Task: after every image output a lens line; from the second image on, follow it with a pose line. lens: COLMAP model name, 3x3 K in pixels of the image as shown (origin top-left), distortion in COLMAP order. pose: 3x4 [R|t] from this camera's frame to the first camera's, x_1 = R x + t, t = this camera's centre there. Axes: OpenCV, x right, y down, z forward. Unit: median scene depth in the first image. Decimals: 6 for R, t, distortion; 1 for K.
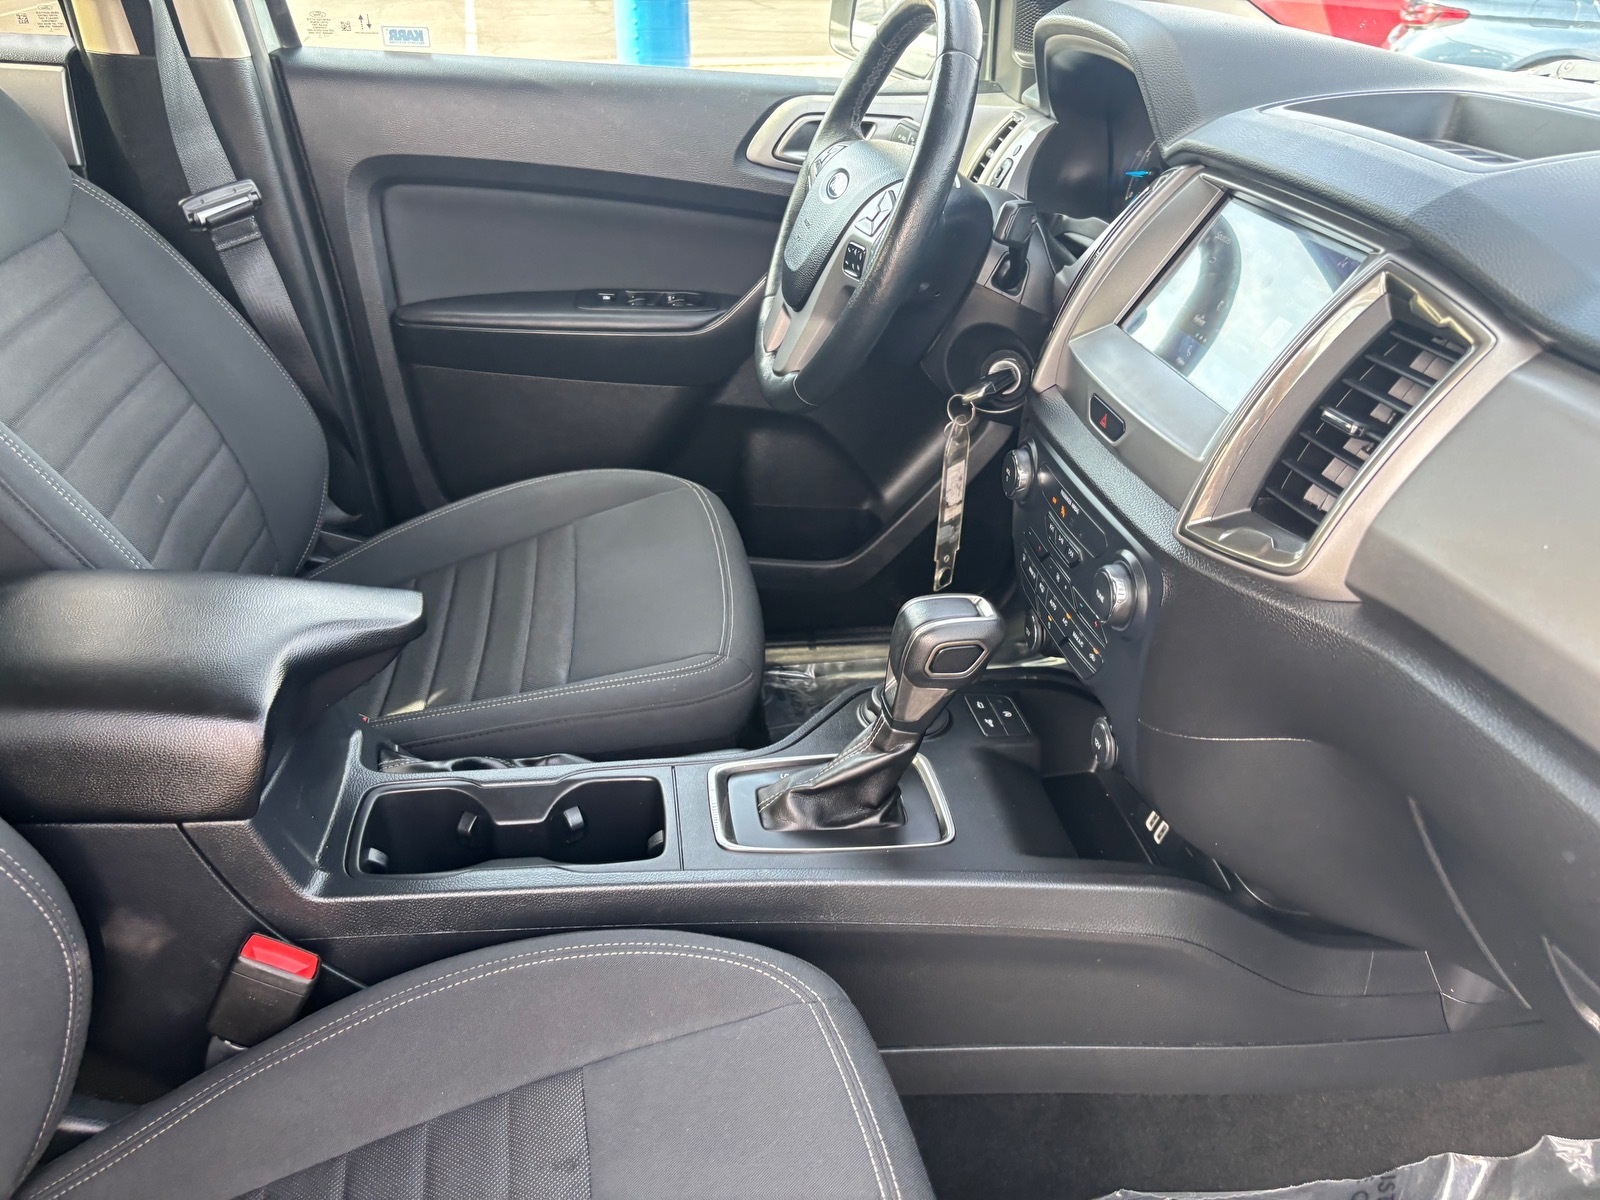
lens RADIAL K [[1131.6, 0, 800.0], [0, 1131.6, 600.0], [0, 0, 1]] dist [0.009958, -0.010110]
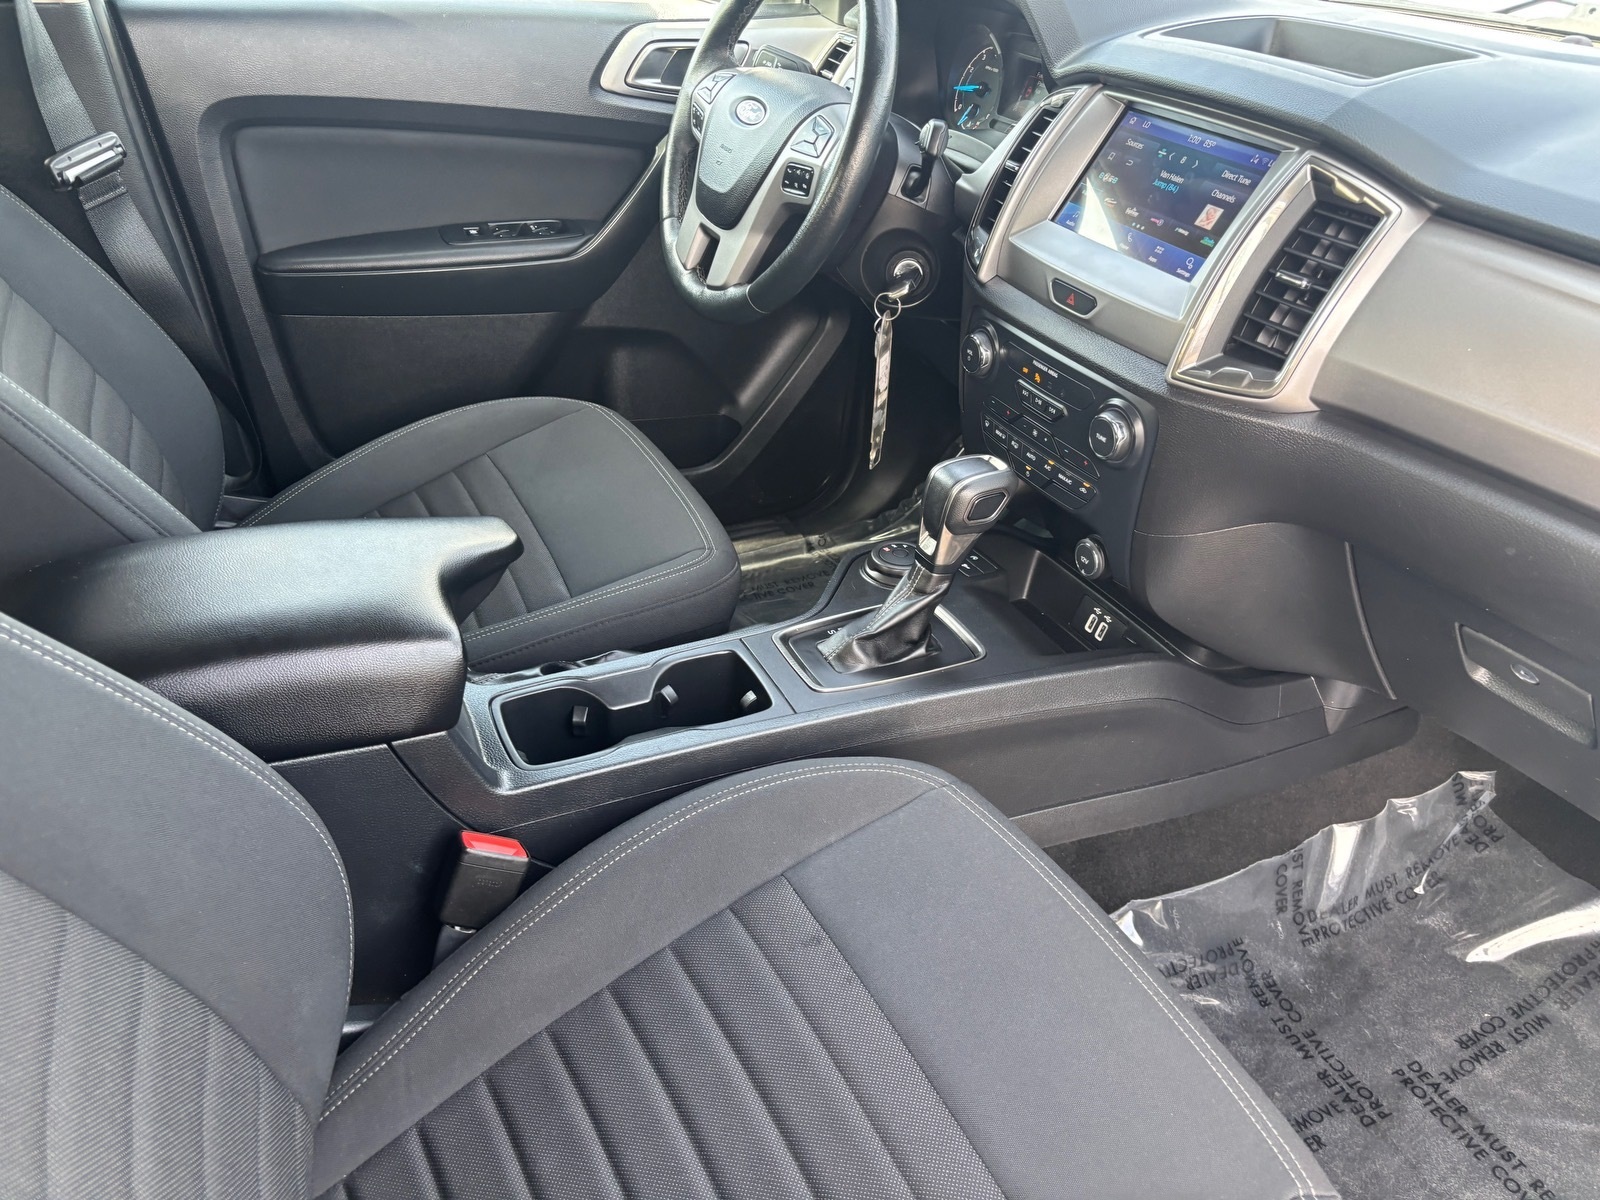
lens RADIAL K [[1112.7, 0, 800.0], [0, 1112.7, 600.0], [0, 0, 1]] dist [0.023608, -0.030288]
pose [[0.955426, -0.155358, 0.251049, -0.338383], [0.136086, 0.986370, 0.092492, 0.012184], [-0.261996, -0.054205, 0.963545, -0.108690]]
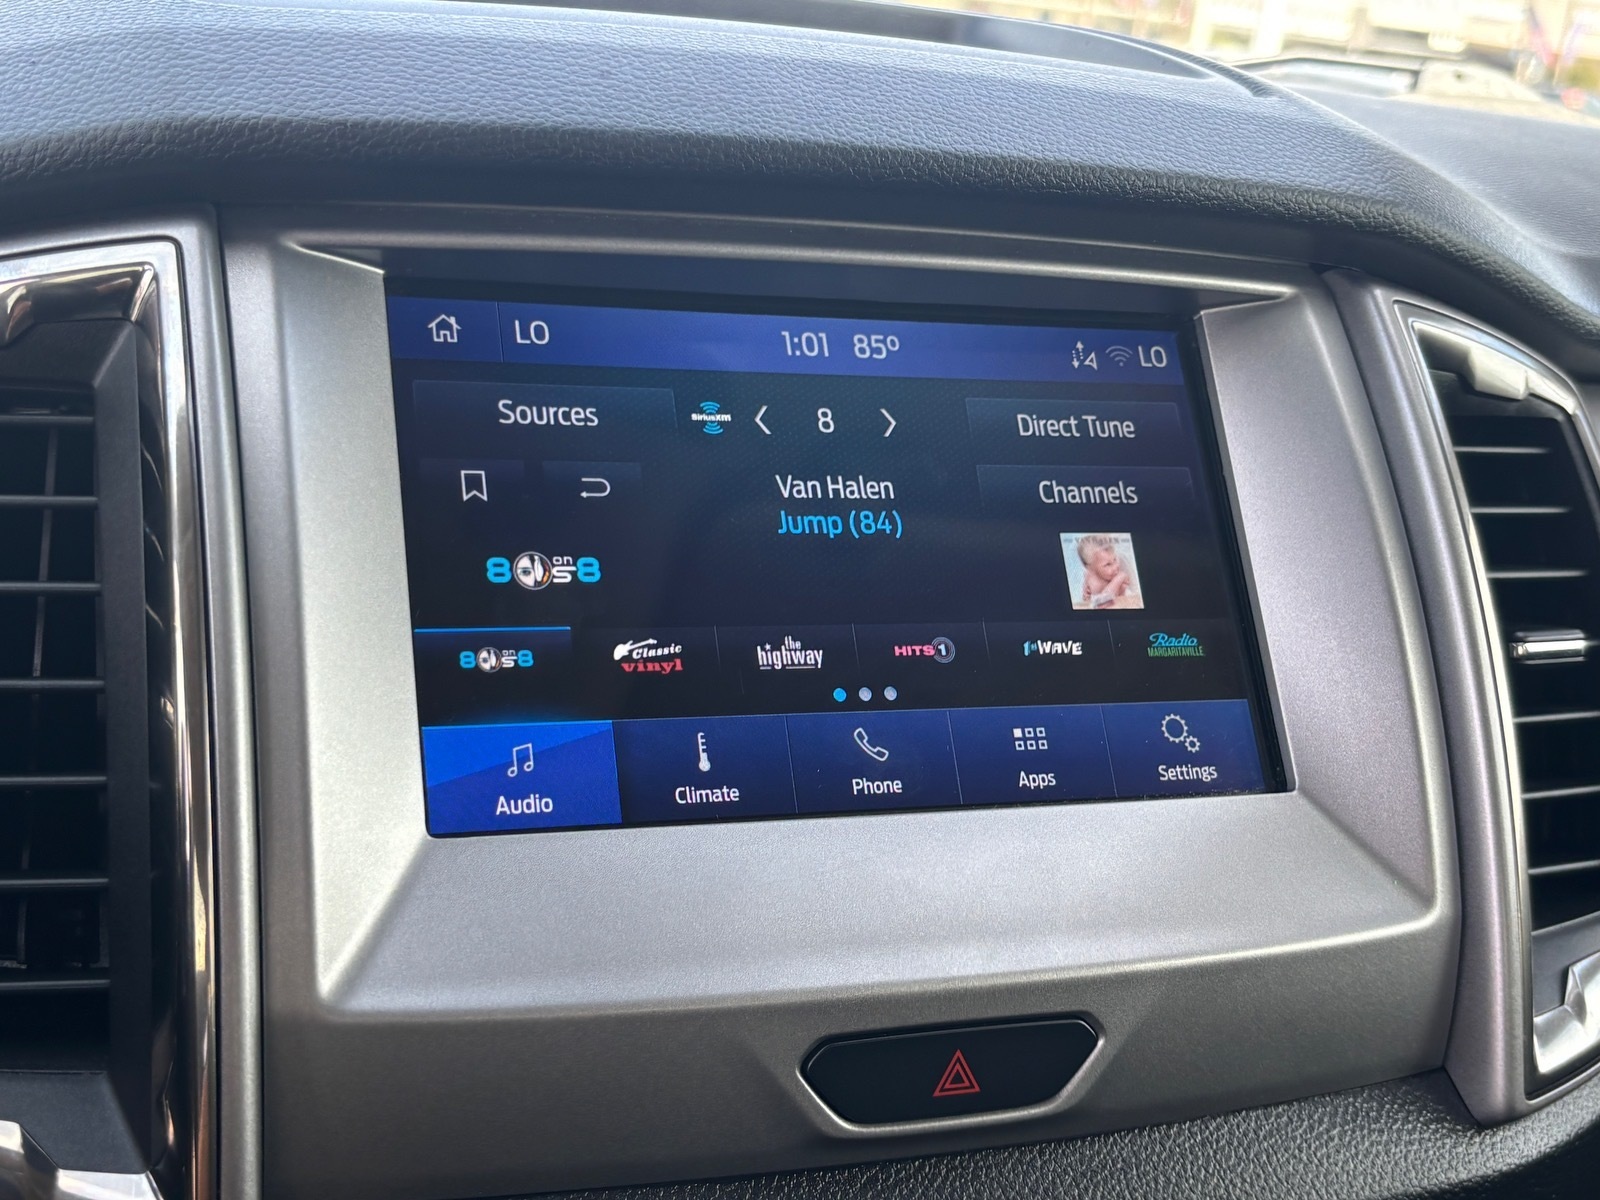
lens RADIAL K [[2019.1, 0, 800.0], [0, 2019.1, 600.0], [0, 0, 1]] dist [0.026225, 0.010346]
pose [[-0.216815, -0.301251, 0.928568, -0.131301], [0.402025, 0.839236, 0.366140, -0.405368], [-0.889588, 0.452692, -0.060848, 0.909985]]
